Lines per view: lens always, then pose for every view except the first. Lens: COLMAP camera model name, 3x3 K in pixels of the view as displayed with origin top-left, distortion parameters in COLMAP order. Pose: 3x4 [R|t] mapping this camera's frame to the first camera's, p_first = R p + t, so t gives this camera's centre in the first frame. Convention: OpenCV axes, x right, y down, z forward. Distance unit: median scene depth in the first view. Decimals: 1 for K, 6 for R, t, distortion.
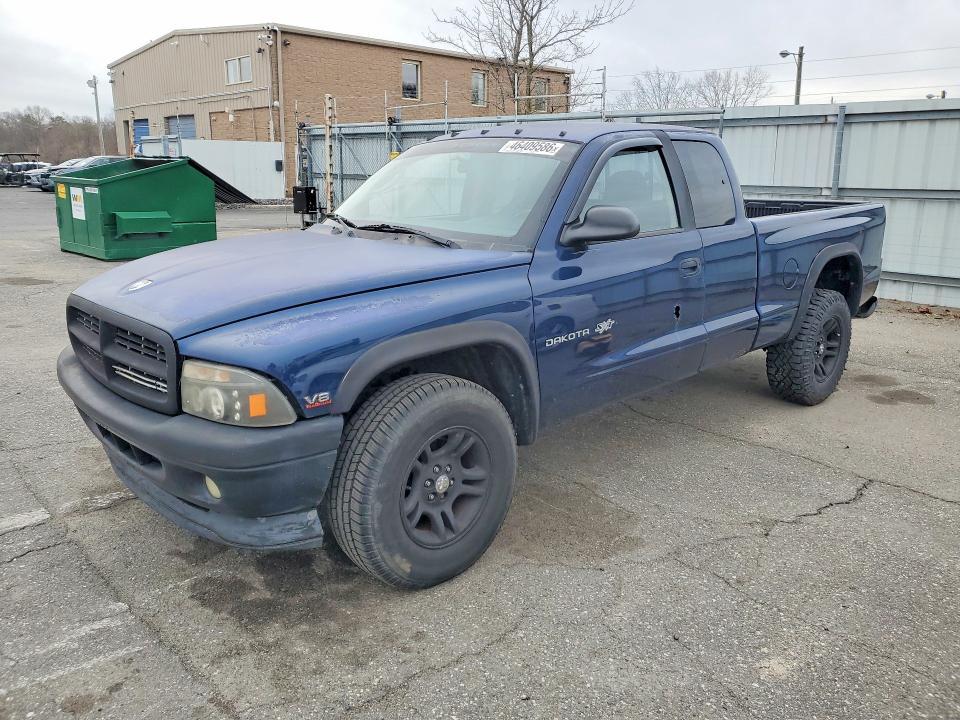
lens RADIAL K [[774.4, 0, 468.5], [0, 774.4, 358.3], [0, 0, 1]] dist [0.005126, 0.000567]
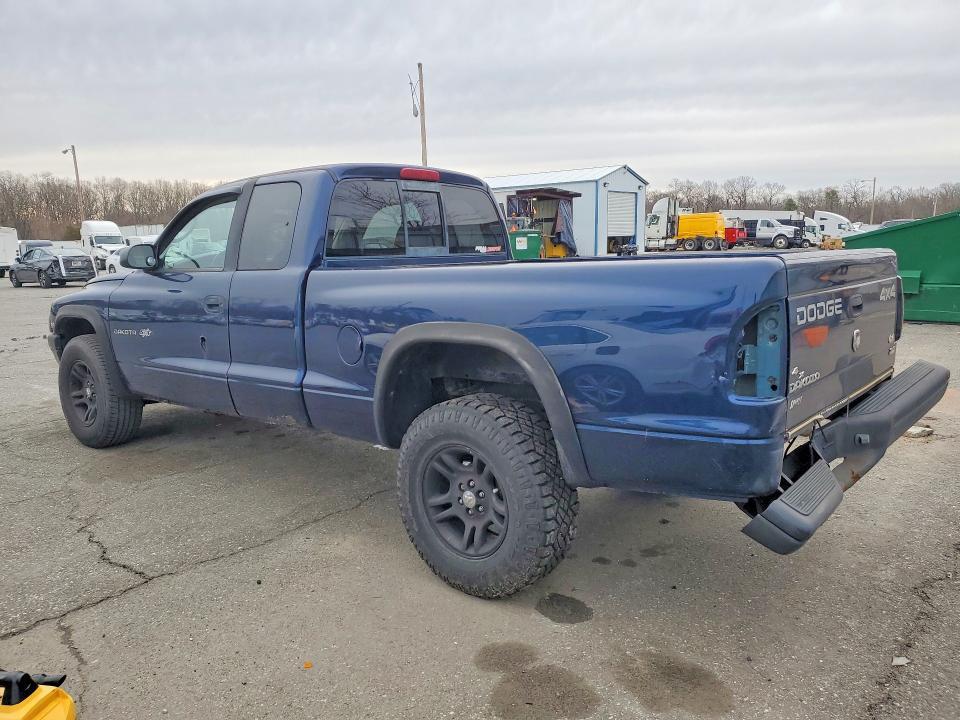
lens RADIAL K [[774.4, 0, 468.5], [0, 774.4, 358.3], [0, 0, 1]] dist [0.005126, 0.000567]
pose [[0.072879, 0.135921, -0.988036, 1.379329], [-0.217503, 0.968991, 0.117257, -0.247294], [0.973335, 0.206355, 0.100182, 1.253089]]
